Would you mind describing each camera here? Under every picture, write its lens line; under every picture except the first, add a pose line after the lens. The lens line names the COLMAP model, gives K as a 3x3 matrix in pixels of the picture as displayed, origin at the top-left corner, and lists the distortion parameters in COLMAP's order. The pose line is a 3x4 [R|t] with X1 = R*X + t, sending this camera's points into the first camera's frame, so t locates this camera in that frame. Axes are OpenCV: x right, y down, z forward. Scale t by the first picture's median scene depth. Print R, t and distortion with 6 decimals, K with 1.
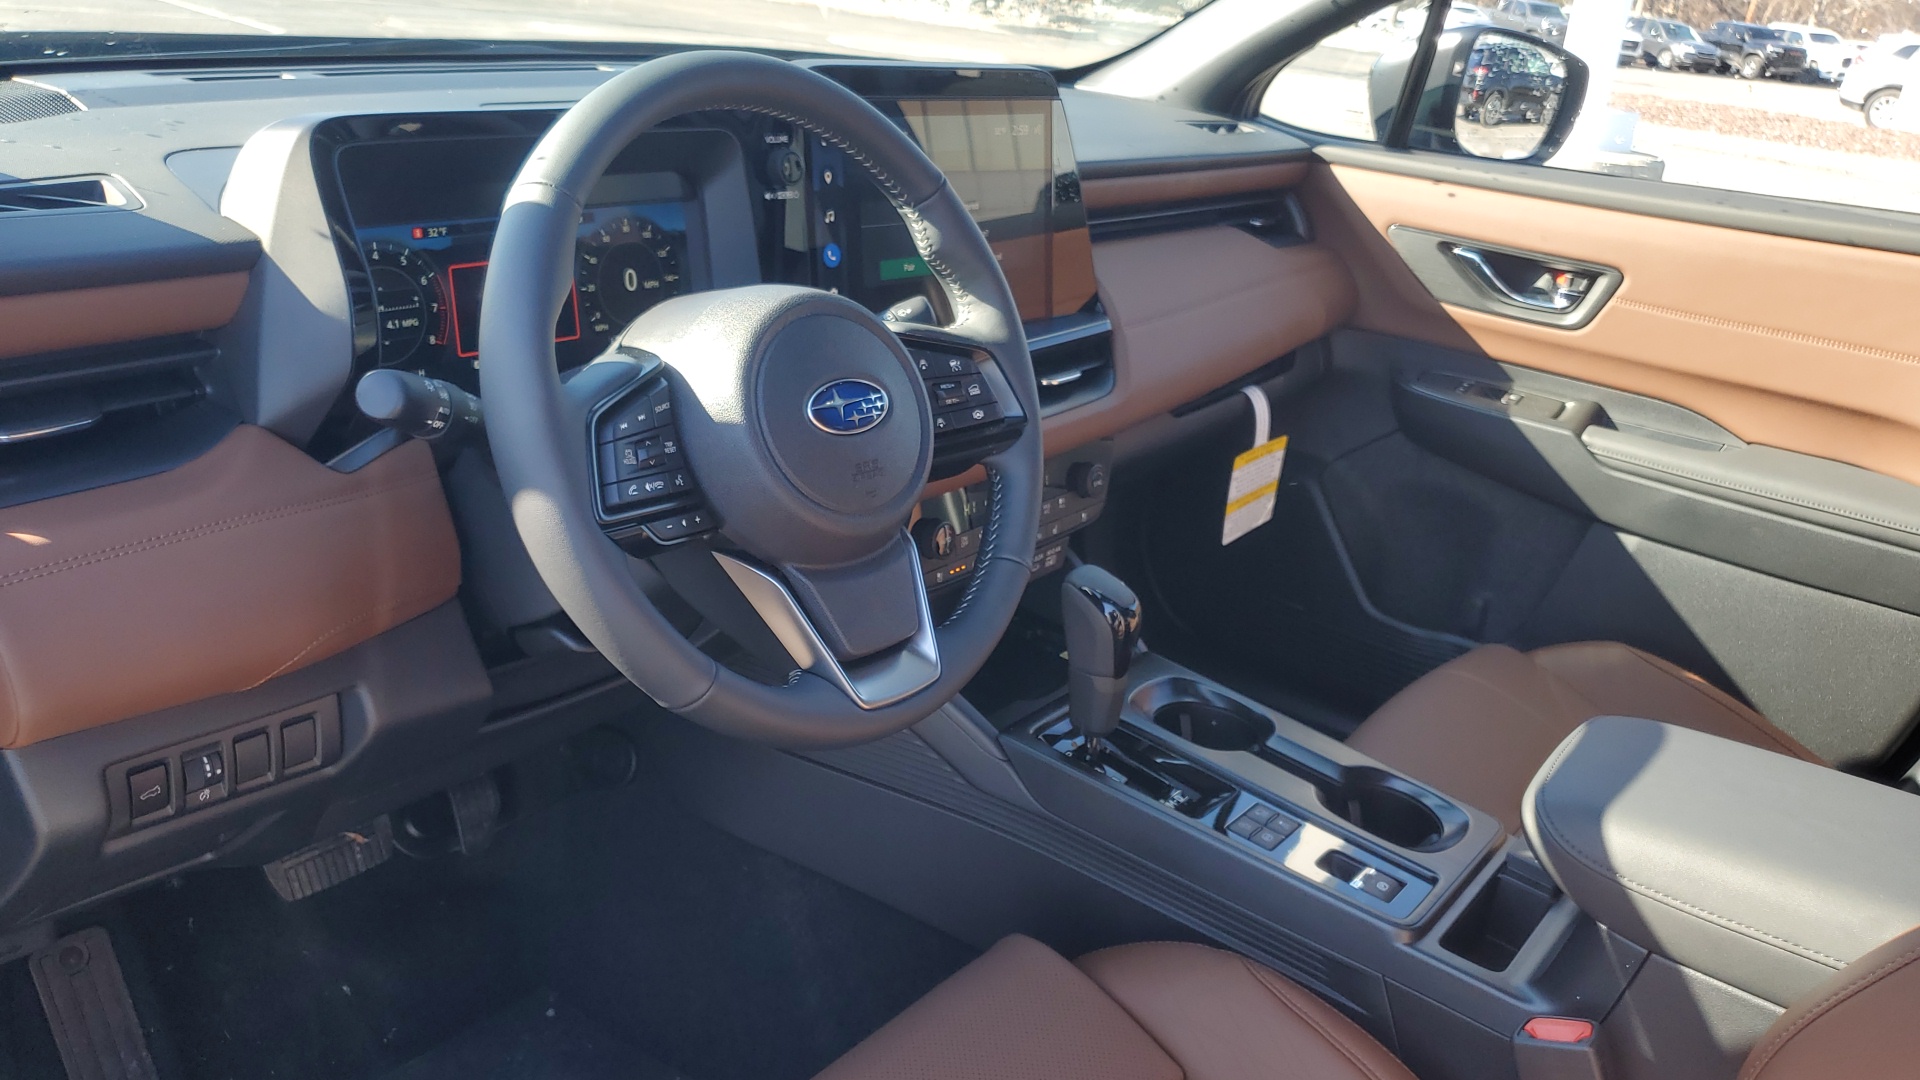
lens RADIAL K [[1519.8, 0, 911.3], [0, 1519.8, 532.8], [0, 0, 1]] dist [0.031098, -0.040551]
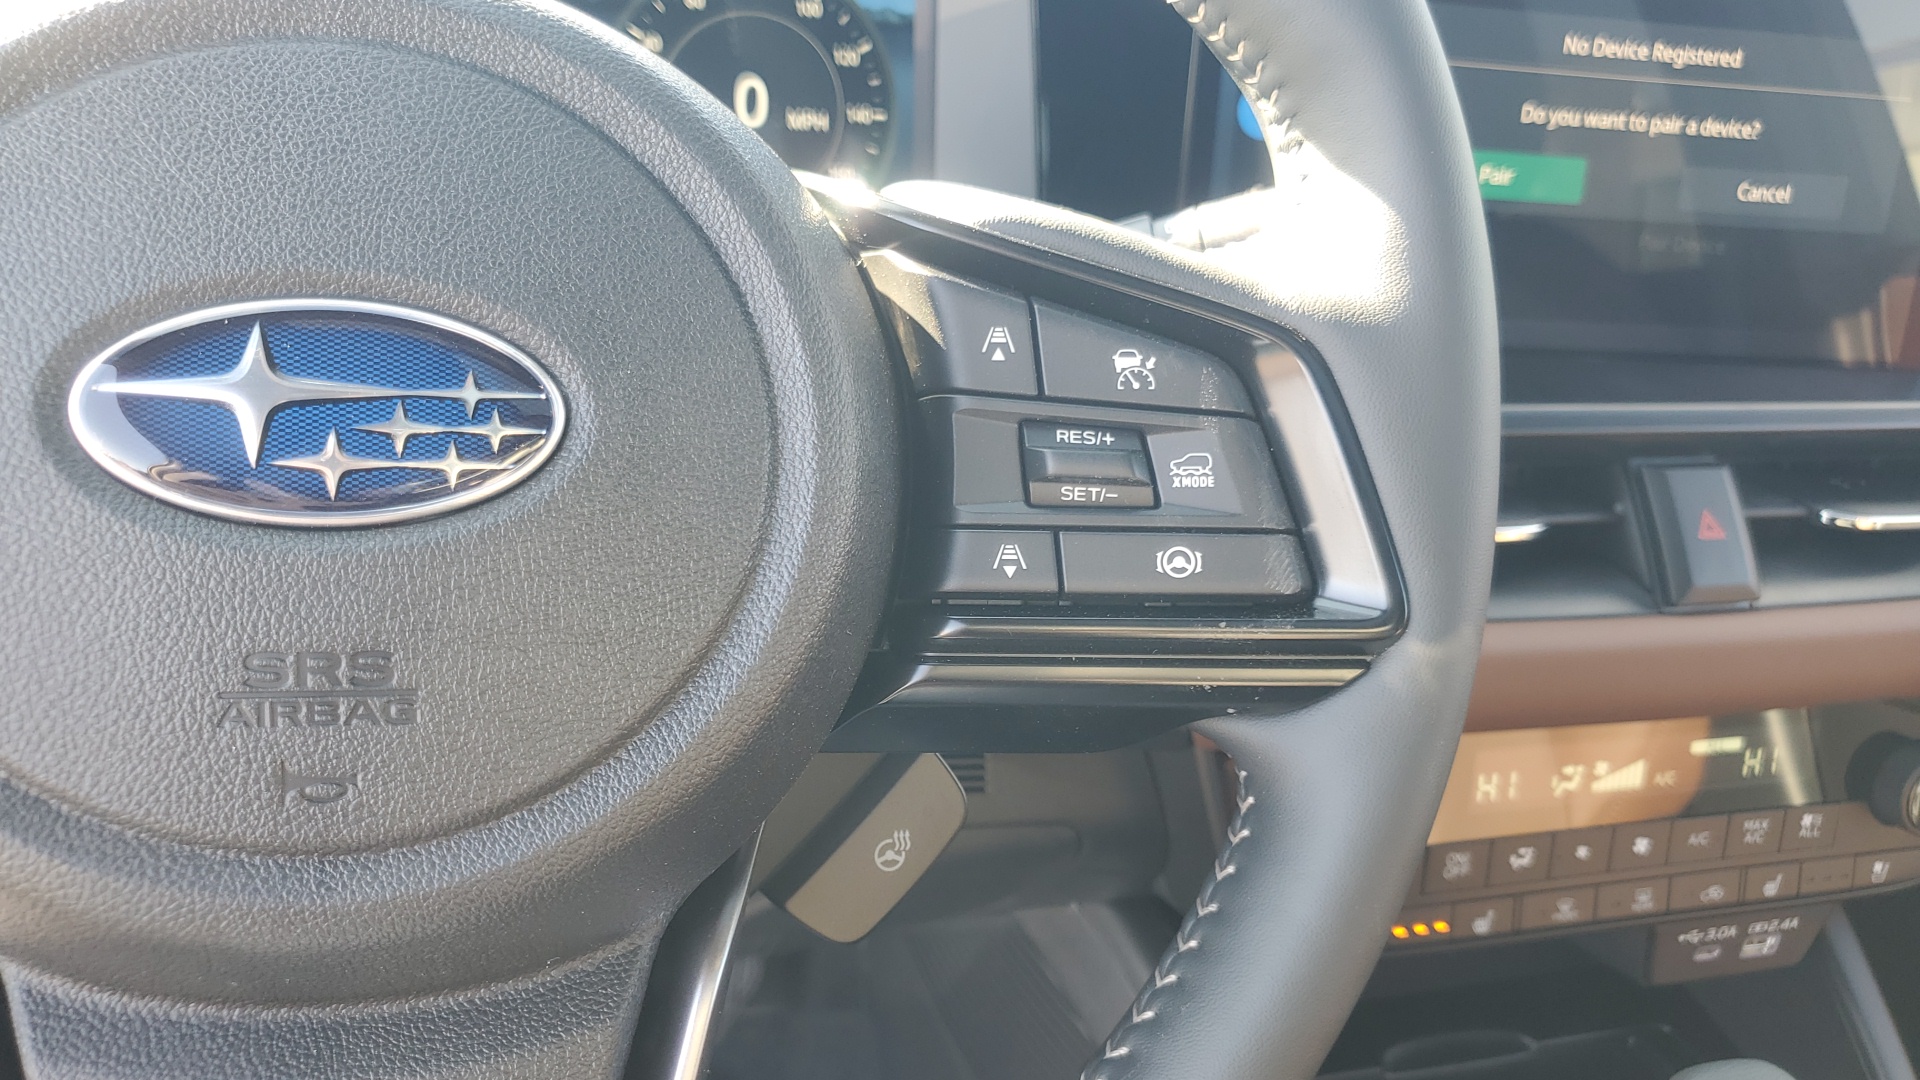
lens RADIAL K [[1519.8, 0, 952.8], [0, 1519.8, 550.2], [0, 0, 1]] dist [0.031098, -0.040551]
pose [[0.822226, 0.219776, -0.525016, 0.119150], [-0.223457, 0.973024, 0.057360, -0.068513], [0.523460, 0.070156, 0.849157, 0.591967]]
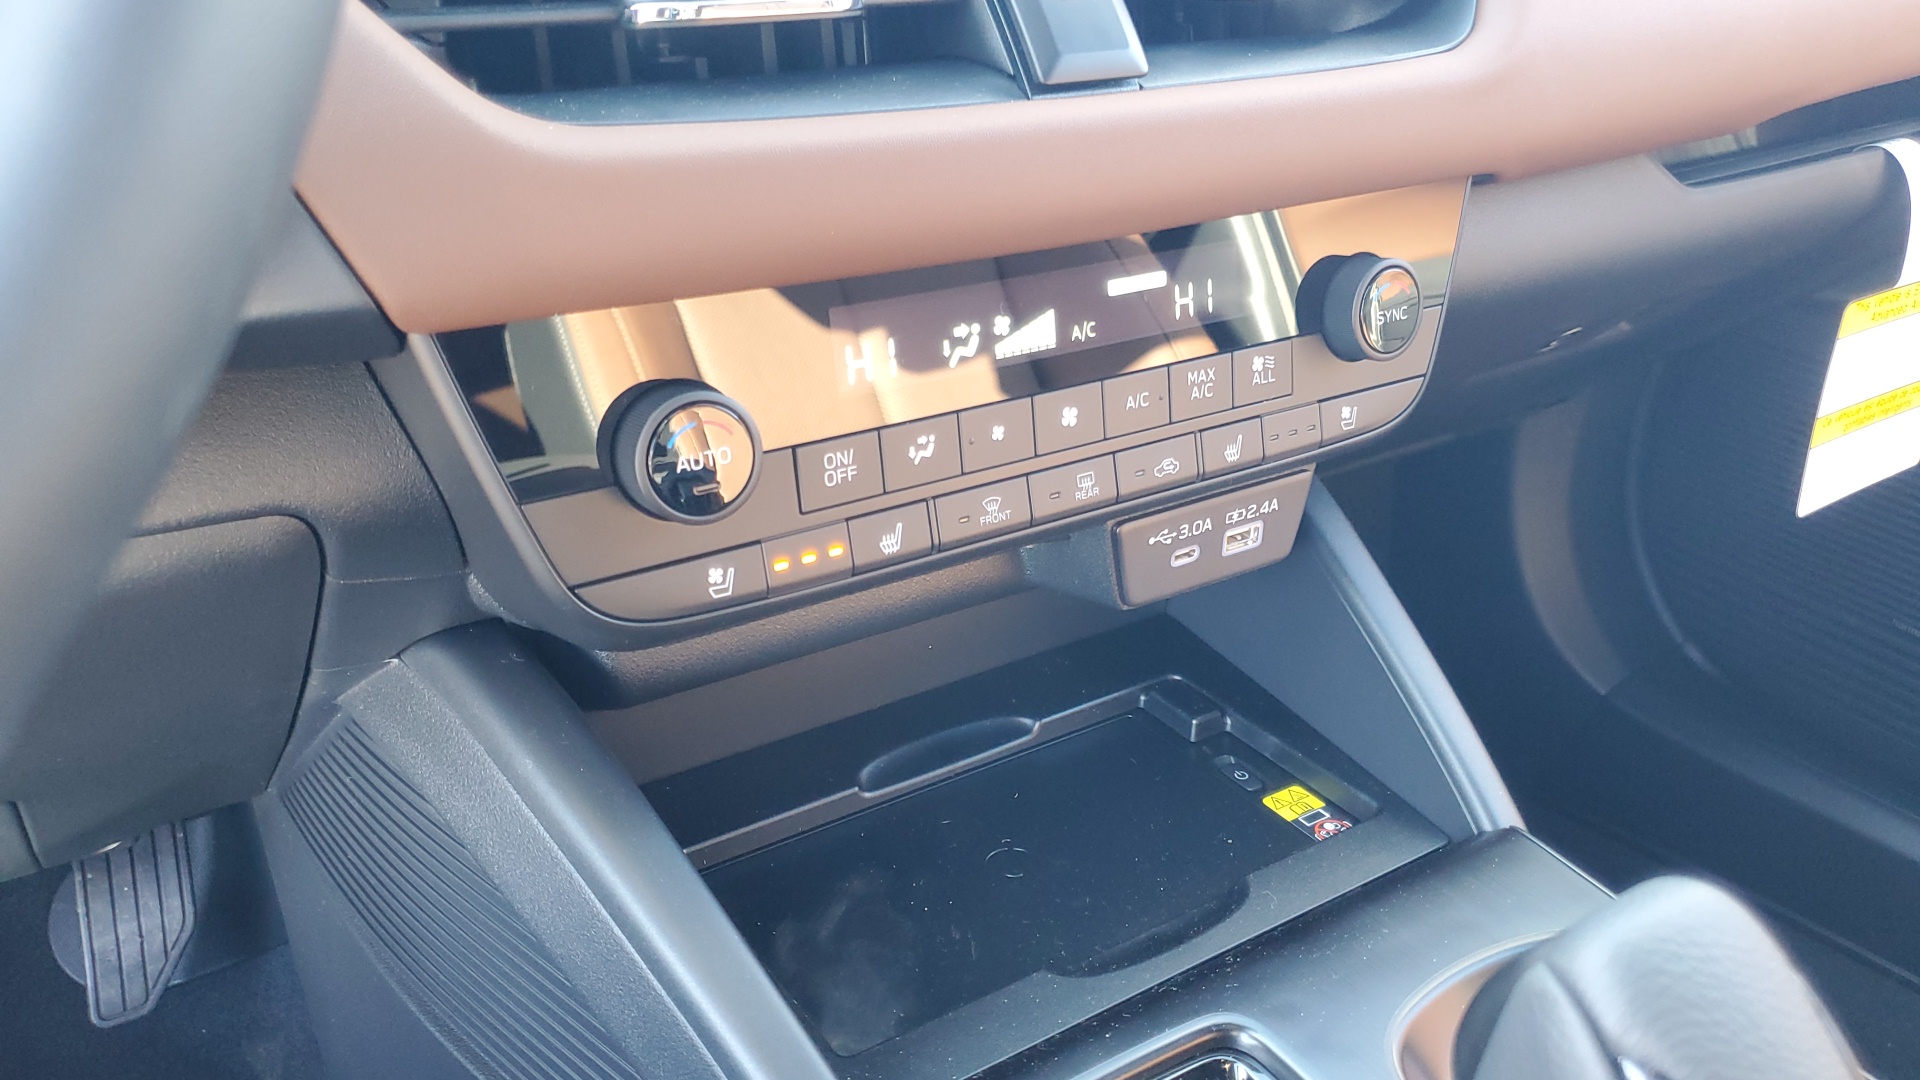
lens RADIAL K [[1519.8, 0, 948.5], [0, 1519.8, 533.4], [0, 0, 1]] dist [0.031098, -0.040551]
pose [[0.951219, 0.074091, -0.299489, 0.149155], [-0.055841, 0.996049, 0.069056, -0.003576], [0.303422, -0.048963, 0.951598, 0.725325]]
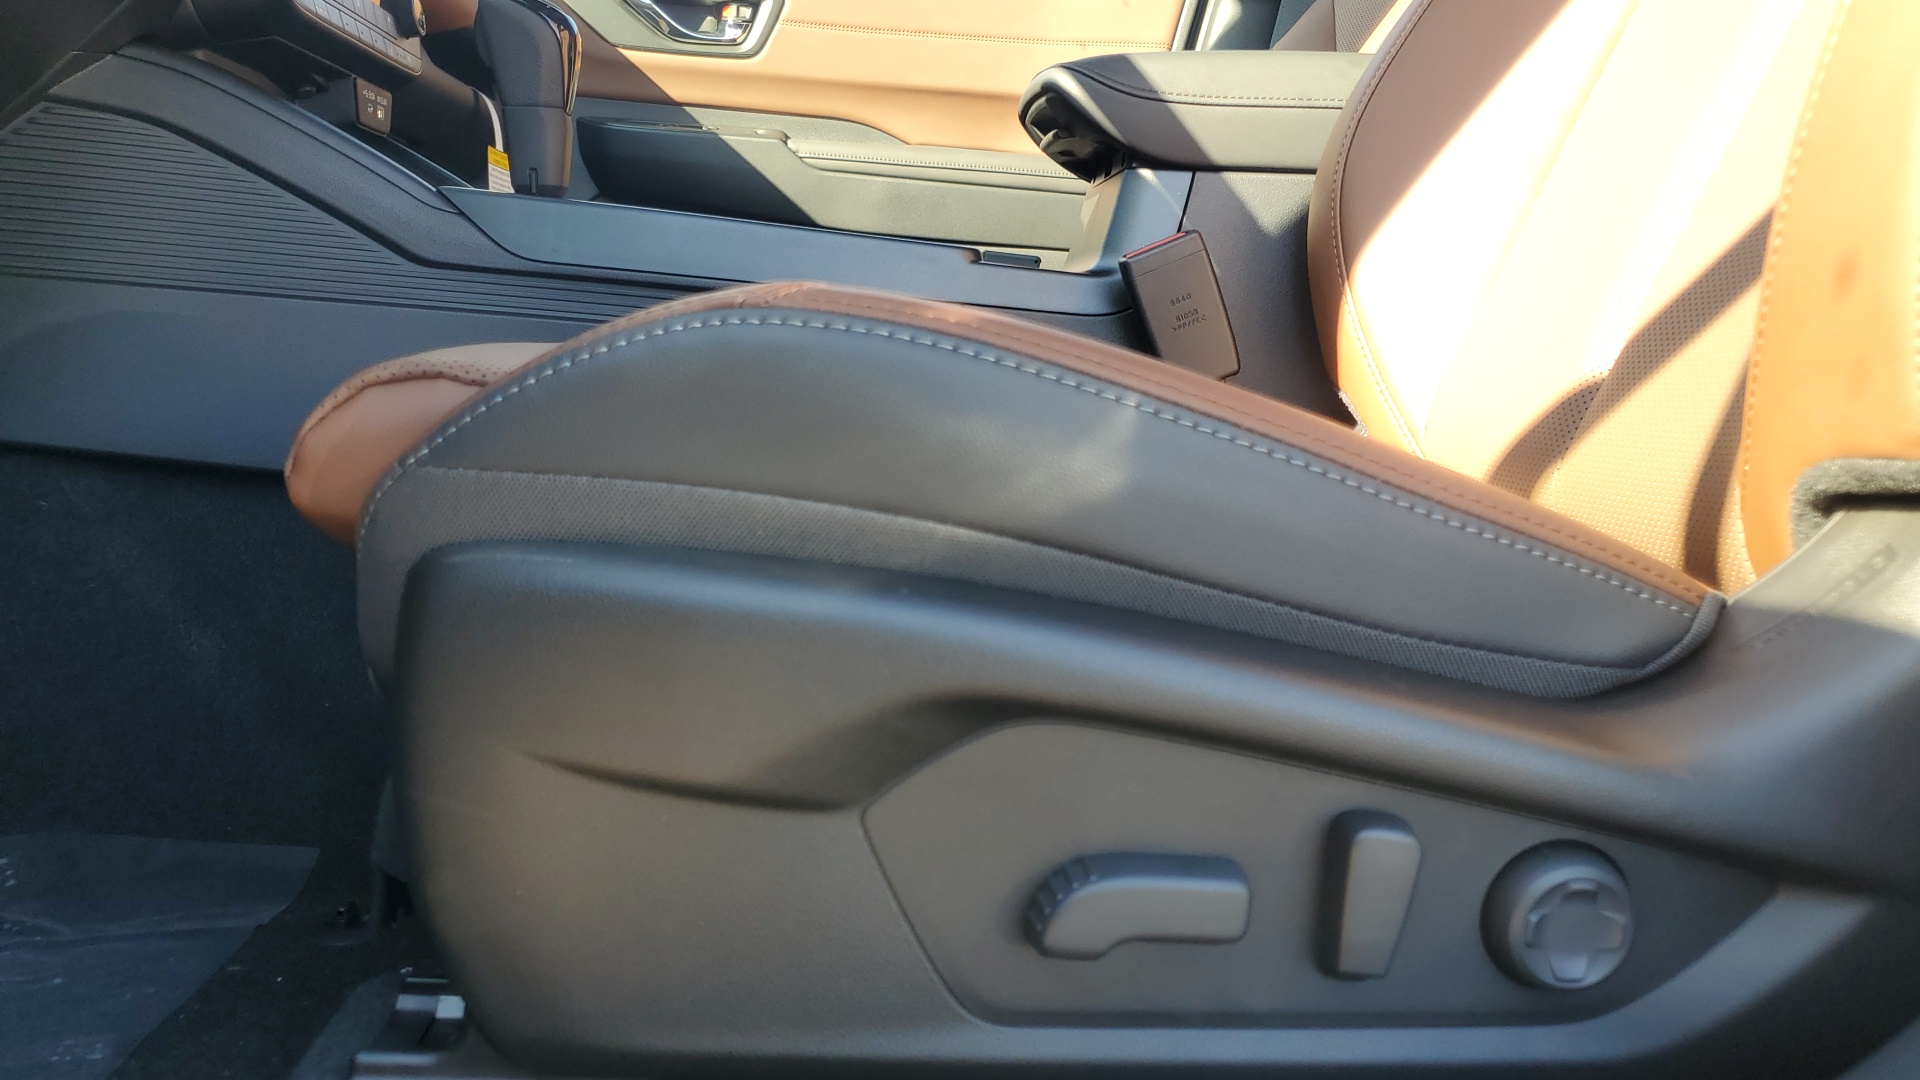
lens RADIAL K [[1519.8, 0, 978.6], [0, 1519.8, 548.0], [0, 0, 1]] dist [0.031098, -0.040551]
pose [[0.724984, -0.149336, 0.672382, -0.289627], [0.266824, 0.960878, -0.074288, 0.434414], [-0.634983, 0.233265, 0.736467, 0.289224]]
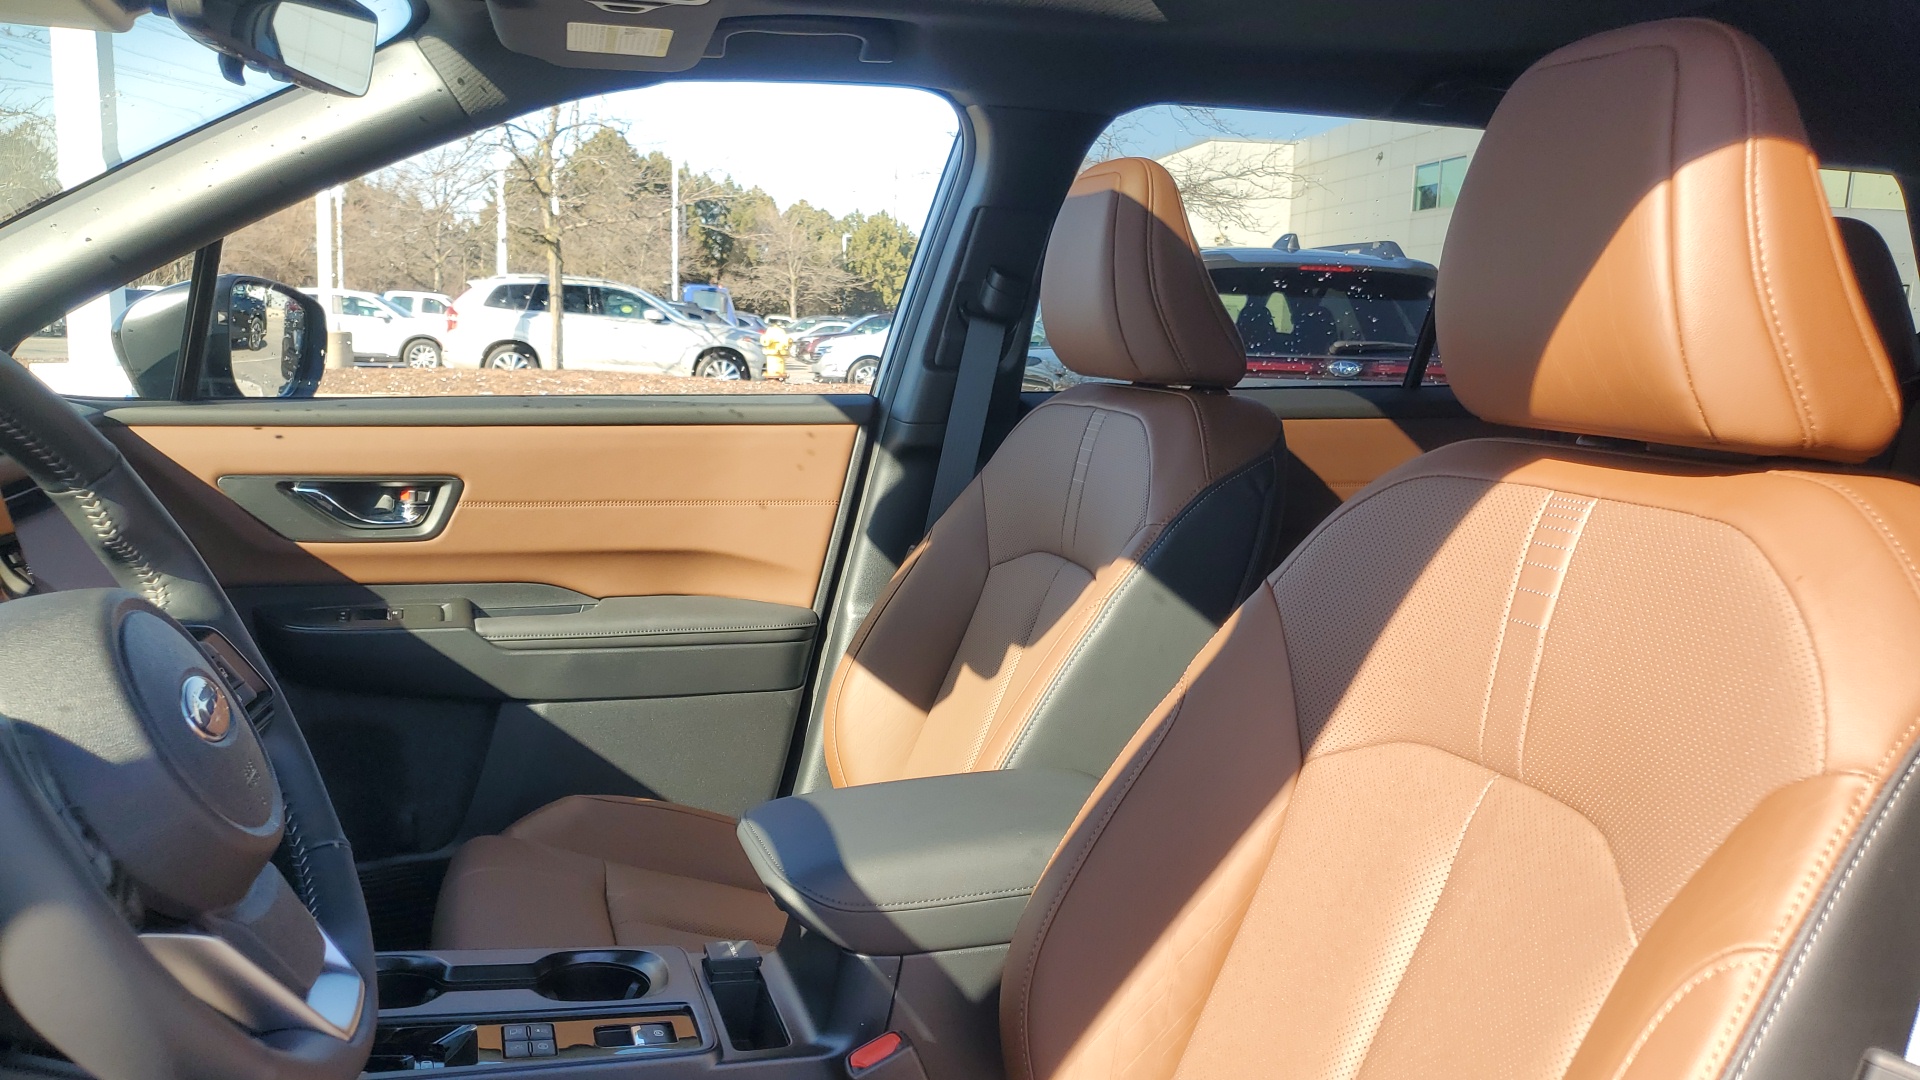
lens RADIAL K [[1519.8, 0, 958.0], [0, 1519.8, 544.4], [0, 0, 1]] dist [0.031098, -0.040551]
pose [[0.549319, -0.199687, 0.811402, -0.327088], [0.323508, 0.946125, 0.013828, -0.033236], [-0.770449, 0.254899, 0.584324, 0.123117]]
